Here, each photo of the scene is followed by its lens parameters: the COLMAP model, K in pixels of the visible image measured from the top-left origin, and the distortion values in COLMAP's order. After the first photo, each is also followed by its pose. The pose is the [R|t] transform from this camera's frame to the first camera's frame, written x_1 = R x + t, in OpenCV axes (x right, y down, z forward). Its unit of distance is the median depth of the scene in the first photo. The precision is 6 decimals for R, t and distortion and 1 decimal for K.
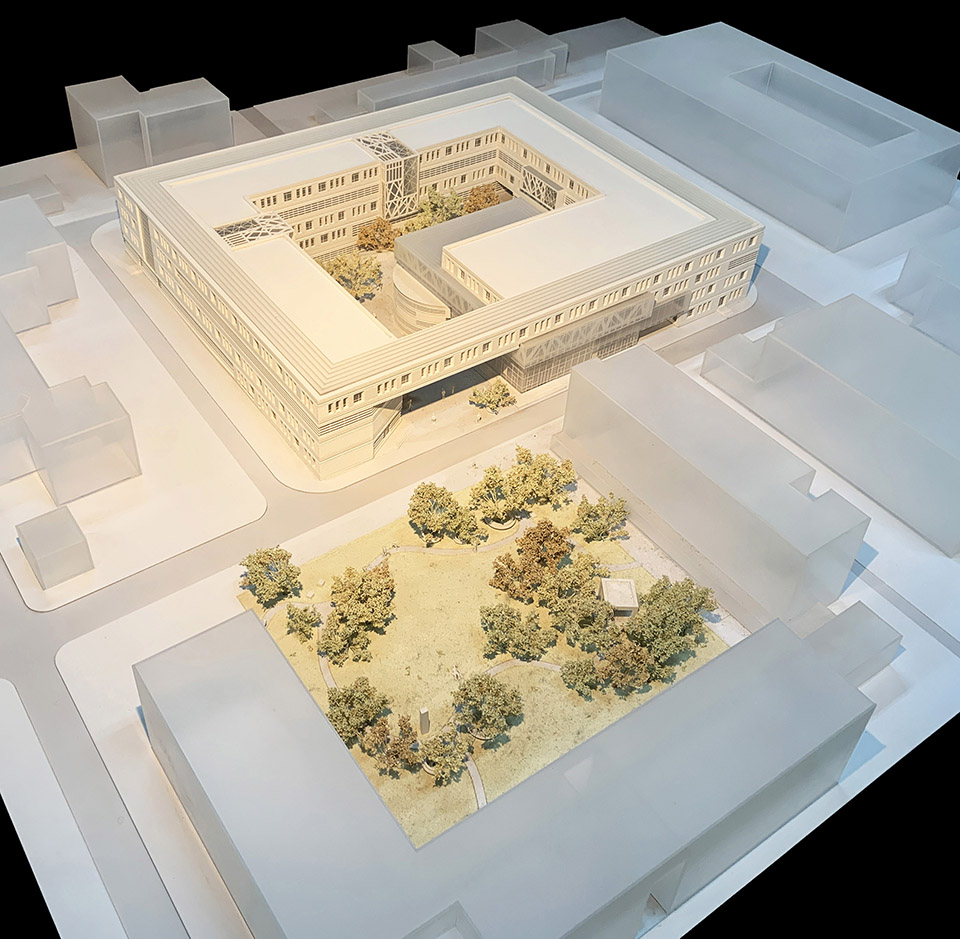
lens RADIAL K [[1009.8, 0, 480.0], [0, 1009.8, 469.5], [0, 0, 1]] dist [-0.001818, -0.007607]
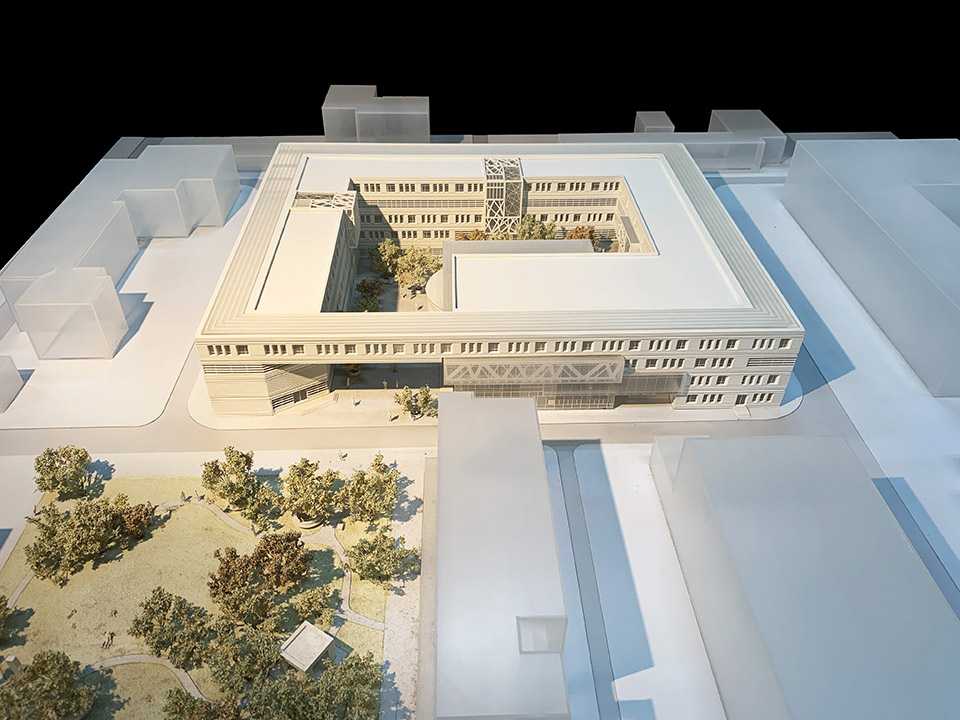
lens RADIAL K [[761.9, 0, 480.0], [0, 761.9, 360.0], [0, 0, 1]] dist [0.002861, -0.005309]
pose [[0.836054, 0.304647, -0.456293, 0.324563], [-0.361566, 0.931462, -0.040591, -0.086264], [0.412654, 0.198916, 0.888903, 0.300184]]
